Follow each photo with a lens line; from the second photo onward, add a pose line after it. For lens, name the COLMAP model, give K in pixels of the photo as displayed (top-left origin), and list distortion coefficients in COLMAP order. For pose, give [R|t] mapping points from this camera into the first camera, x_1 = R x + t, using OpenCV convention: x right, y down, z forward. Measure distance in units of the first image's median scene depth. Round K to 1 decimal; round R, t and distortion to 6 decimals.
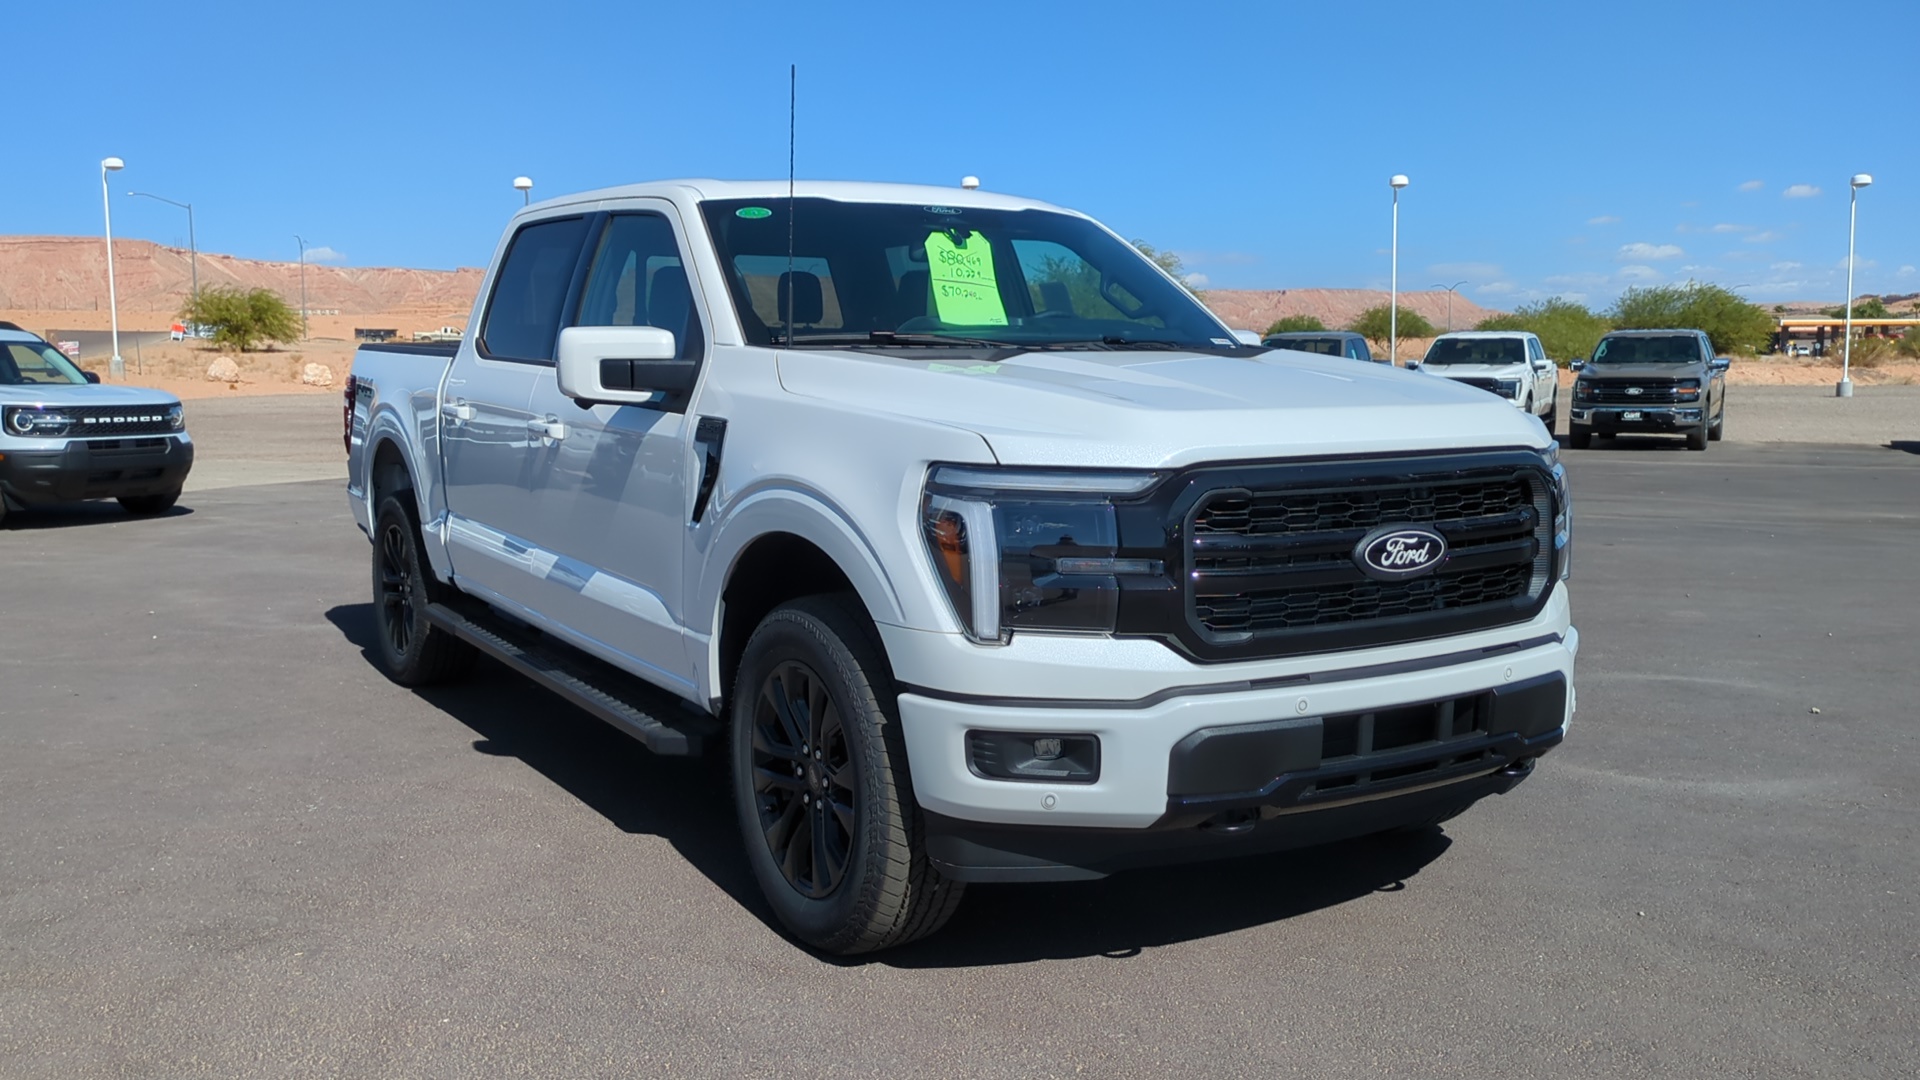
lens RADIAL K [[1665.5, 0, 964.8], [0, 1665.5, 545.0], [0, 0, 1]] dist [0.054188, -0.069144]
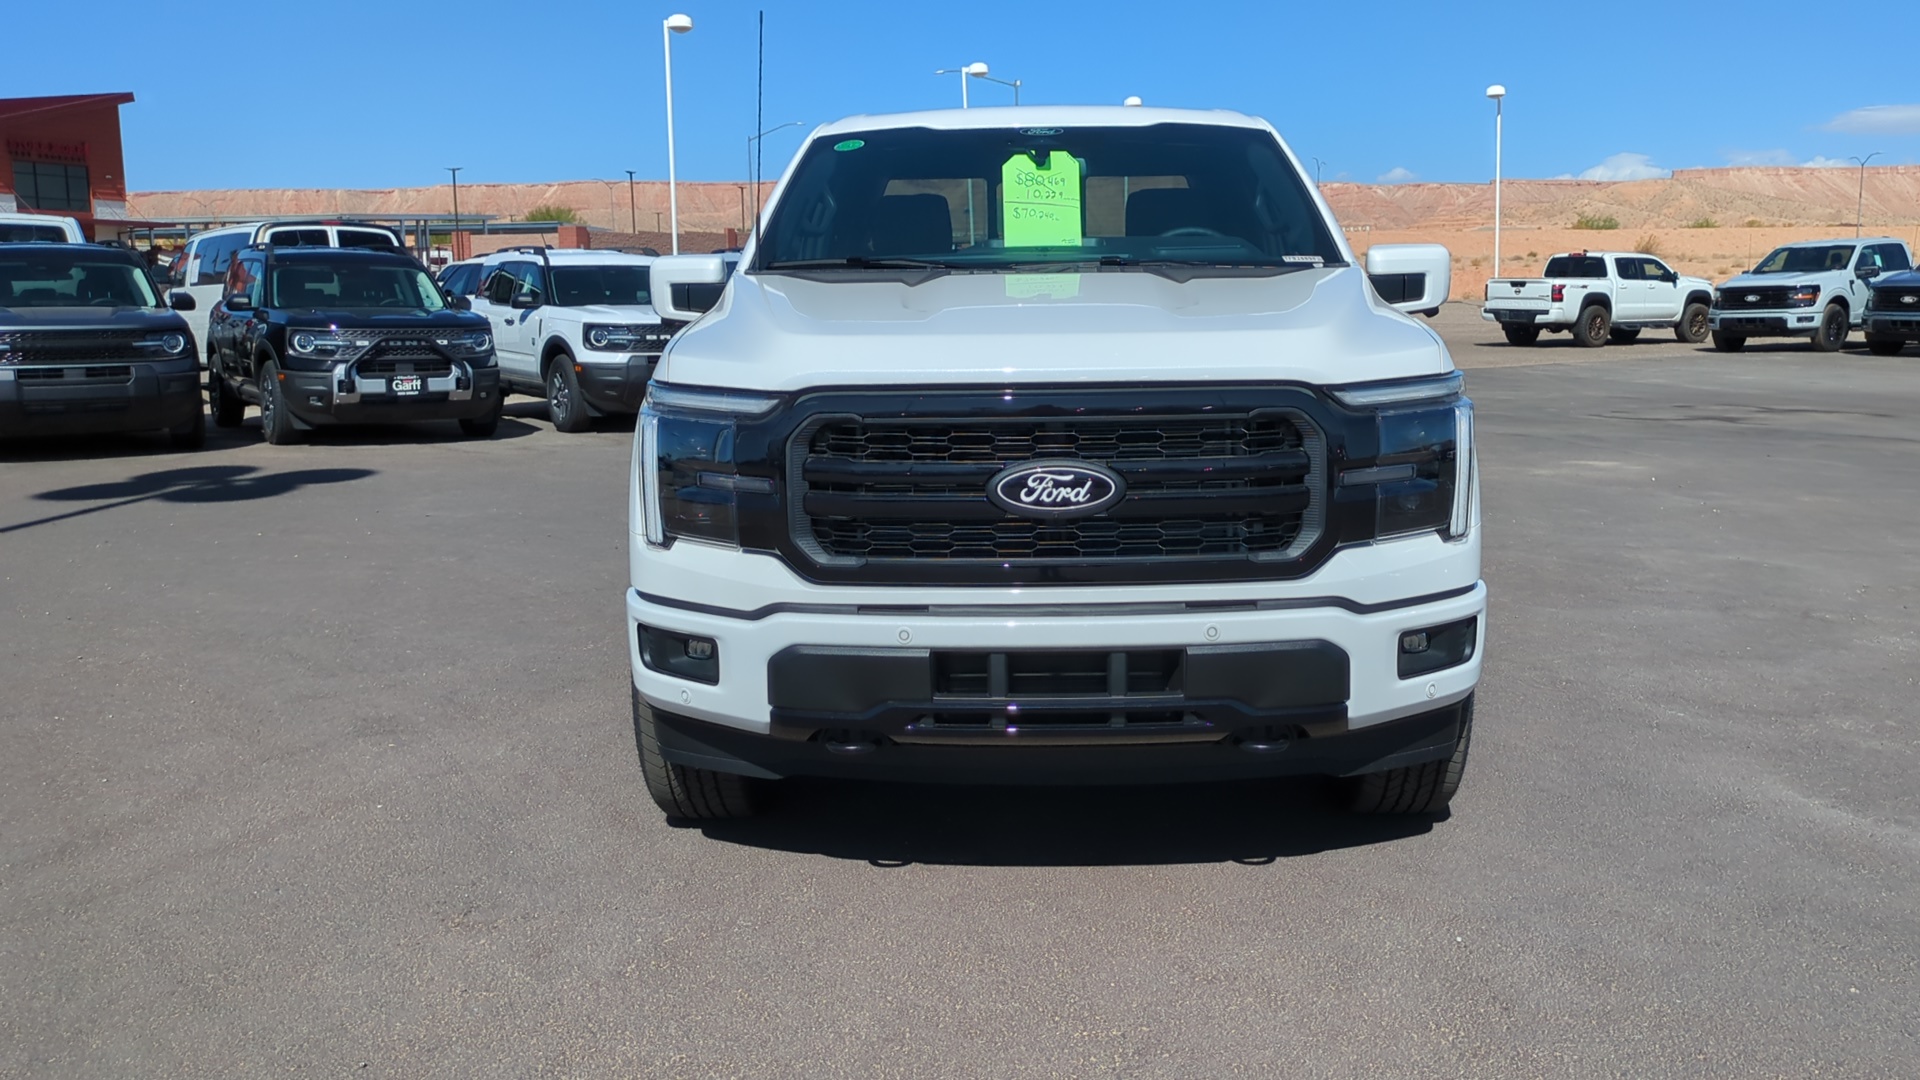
lens RADIAL K [[1665.5, 0, 978.3], [0, 1665.5, 542.3], [0, 0, 1]] dist [0.054188, -0.069144]
pose [[0.832391, 0.081214, -0.548206, 0.739120], [-0.054300, 0.996396, 0.065164, -0.024768], [0.551522, -0.024475, 0.833801, 0.189566]]
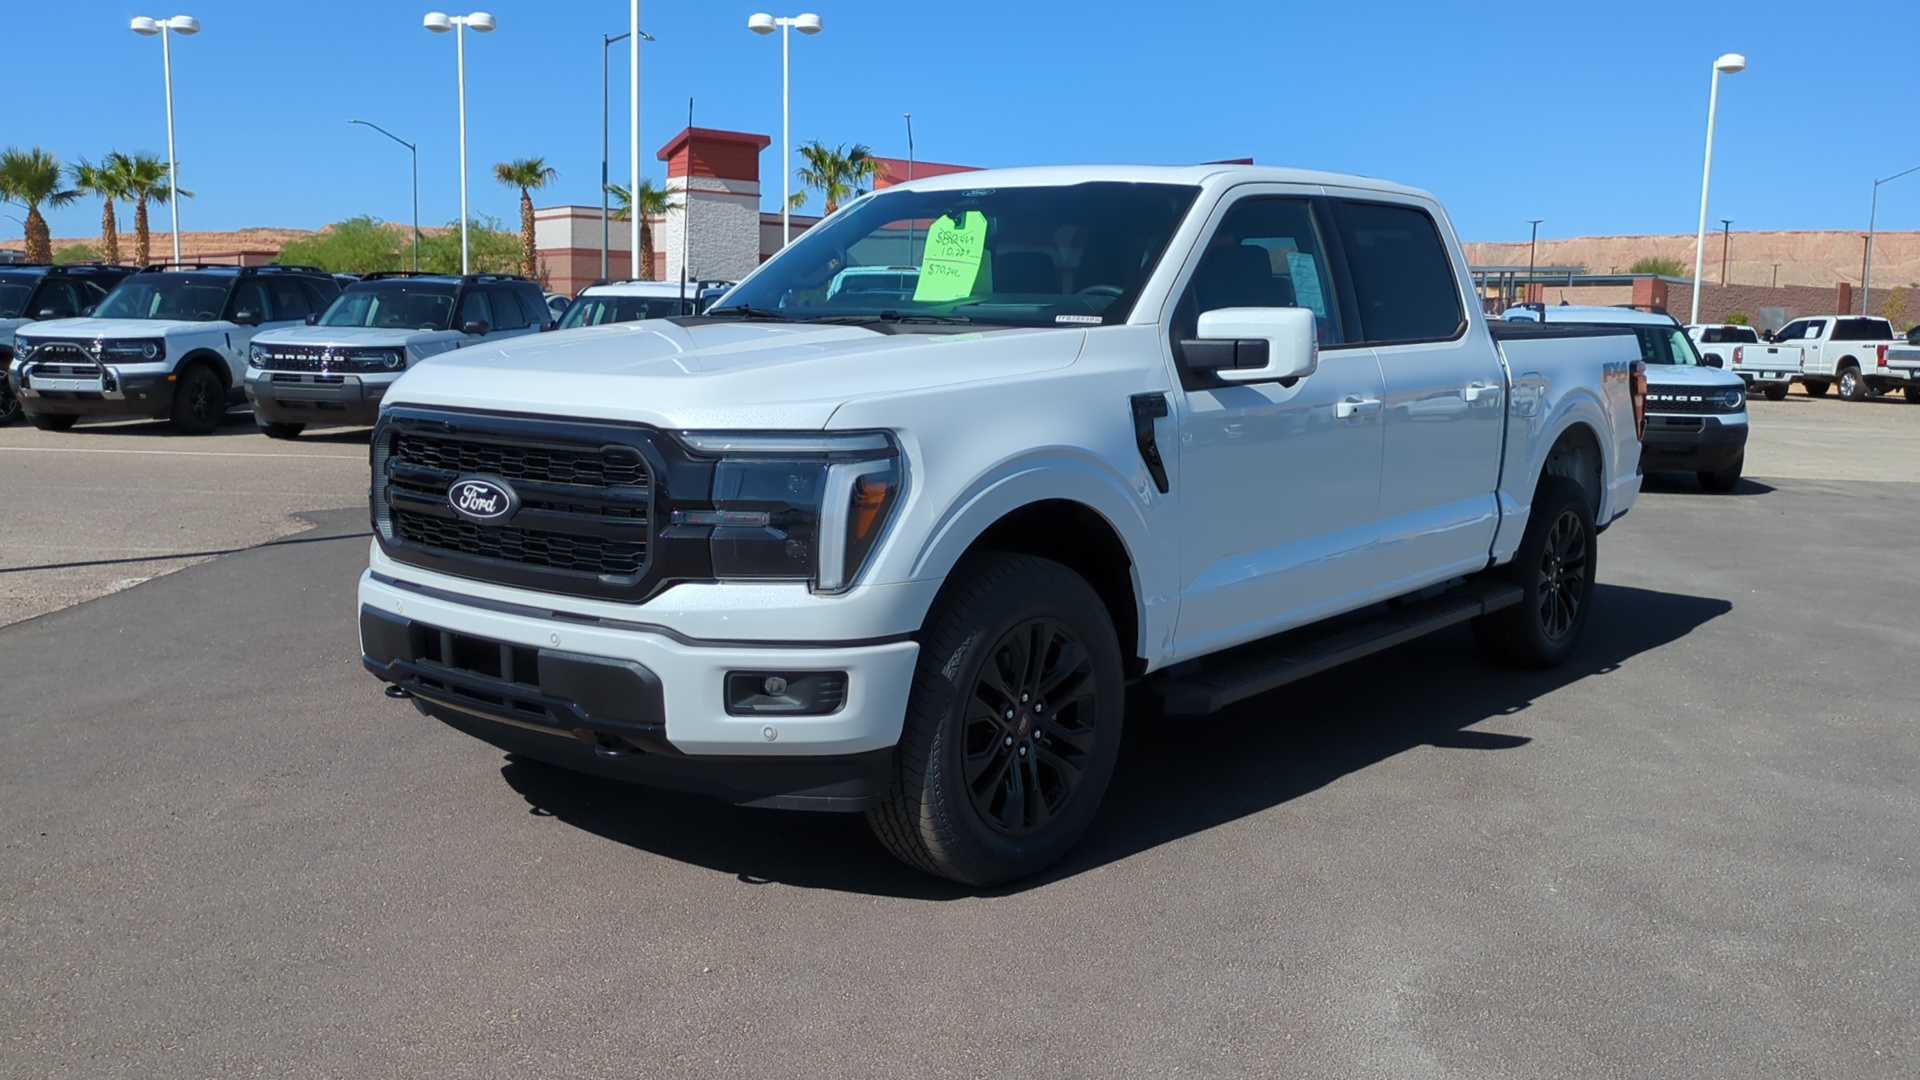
lens RADIAL K [[1665.5, 0, 962.8], [0, 1665.5, 534.2], [0, 0, 1]] dist [0.054188, -0.069144]
pose [[0.319798, 0.130456, -0.938462, 1.407841], [-0.129995, 0.987150, 0.092926, -0.117922], [0.938526, 0.092278, 0.332647, 0.926840]]
